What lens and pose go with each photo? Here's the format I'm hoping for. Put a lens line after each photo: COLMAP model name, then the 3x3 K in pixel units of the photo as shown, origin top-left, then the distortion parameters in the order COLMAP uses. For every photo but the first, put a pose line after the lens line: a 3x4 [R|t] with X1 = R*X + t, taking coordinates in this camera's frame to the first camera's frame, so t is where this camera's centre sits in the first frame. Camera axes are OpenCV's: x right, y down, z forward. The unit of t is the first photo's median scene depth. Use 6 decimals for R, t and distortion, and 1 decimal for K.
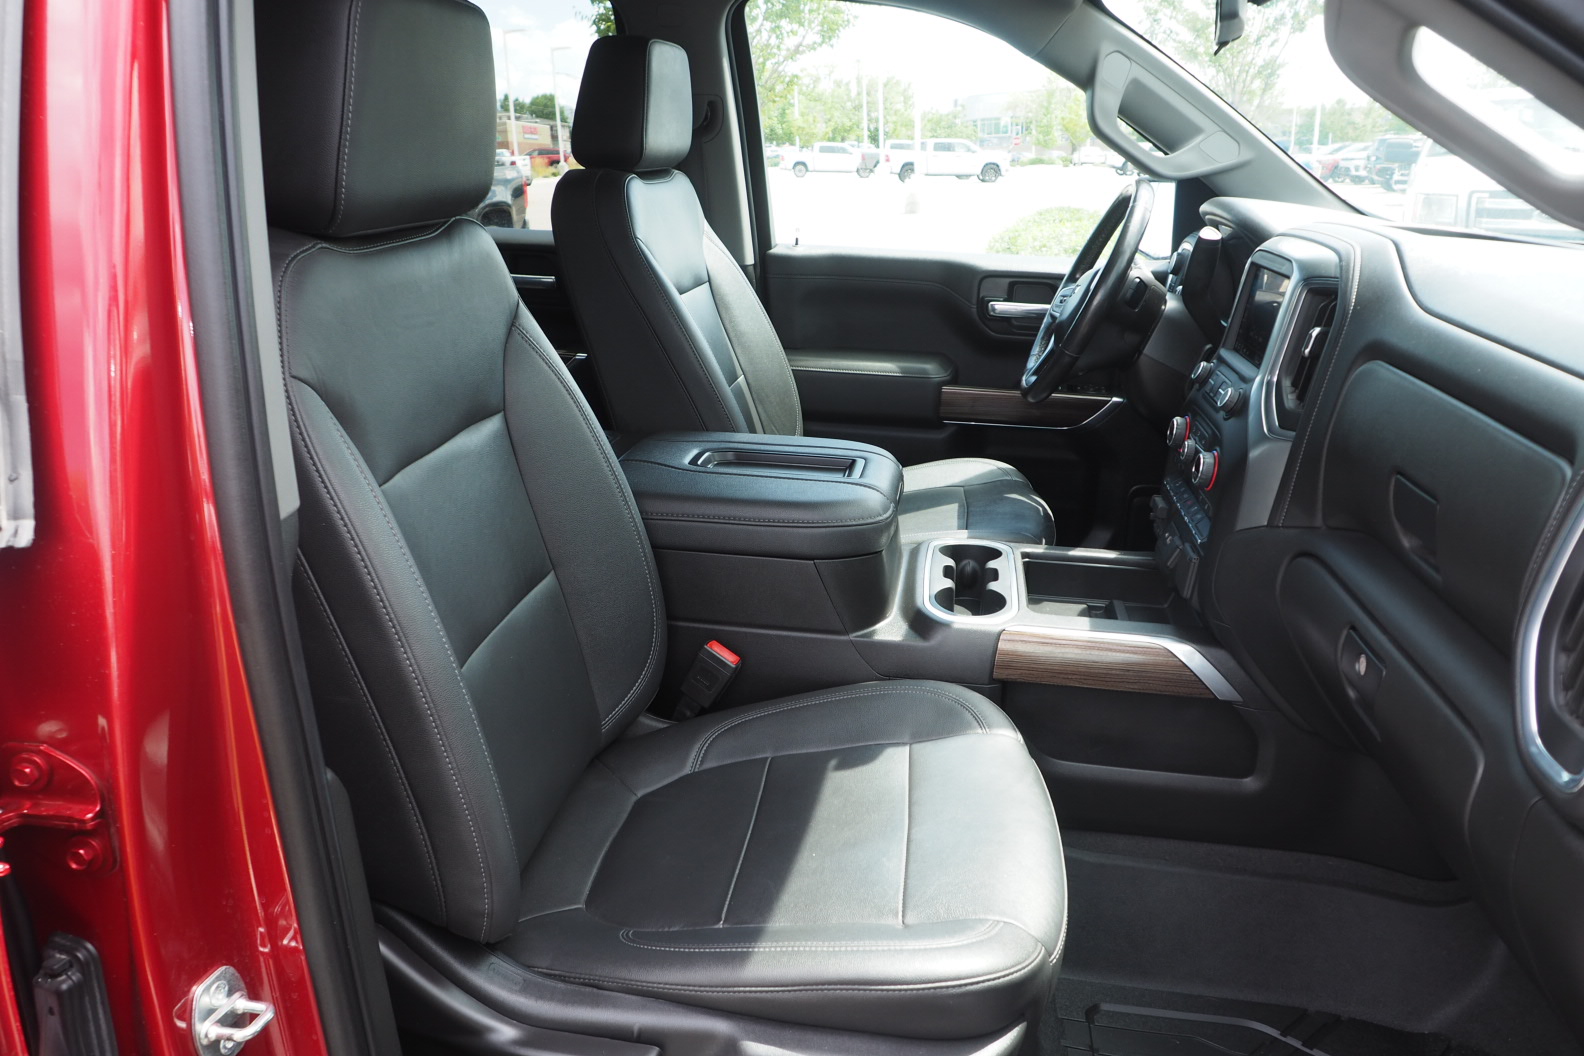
lens RADIAL K [[1114.1, 0, 787.3], [0, 1114.1, 536.6], [0, 0, 1]] dist [-0.049710, 0.024406]
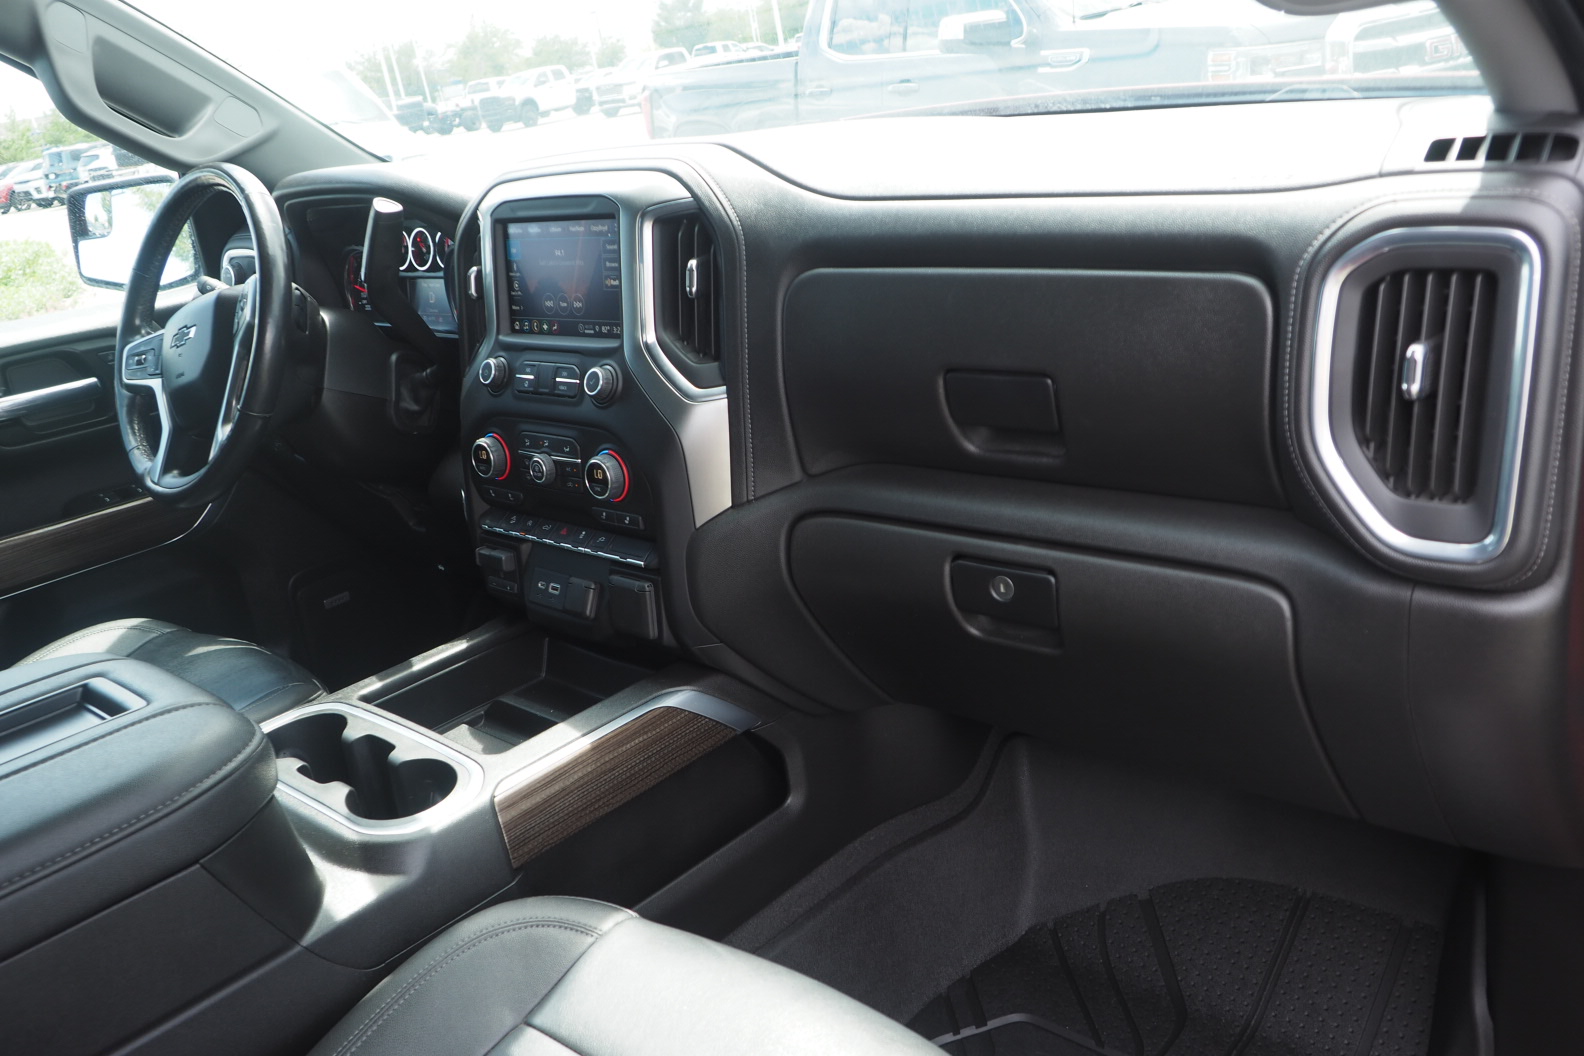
lens RADIAL K [[1290.6, 0, 777.0], [0, 1290.6, 523.1], [0, 0, 1]] dist [-0.030019, 0.021641]
pose [[0.552848, -0.358082, 0.752420, -0.209502], [0.405981, 0.904290, 0.132060, -0.087453], [-0.727694, 0.232460, 0.645309, 0.295158]]
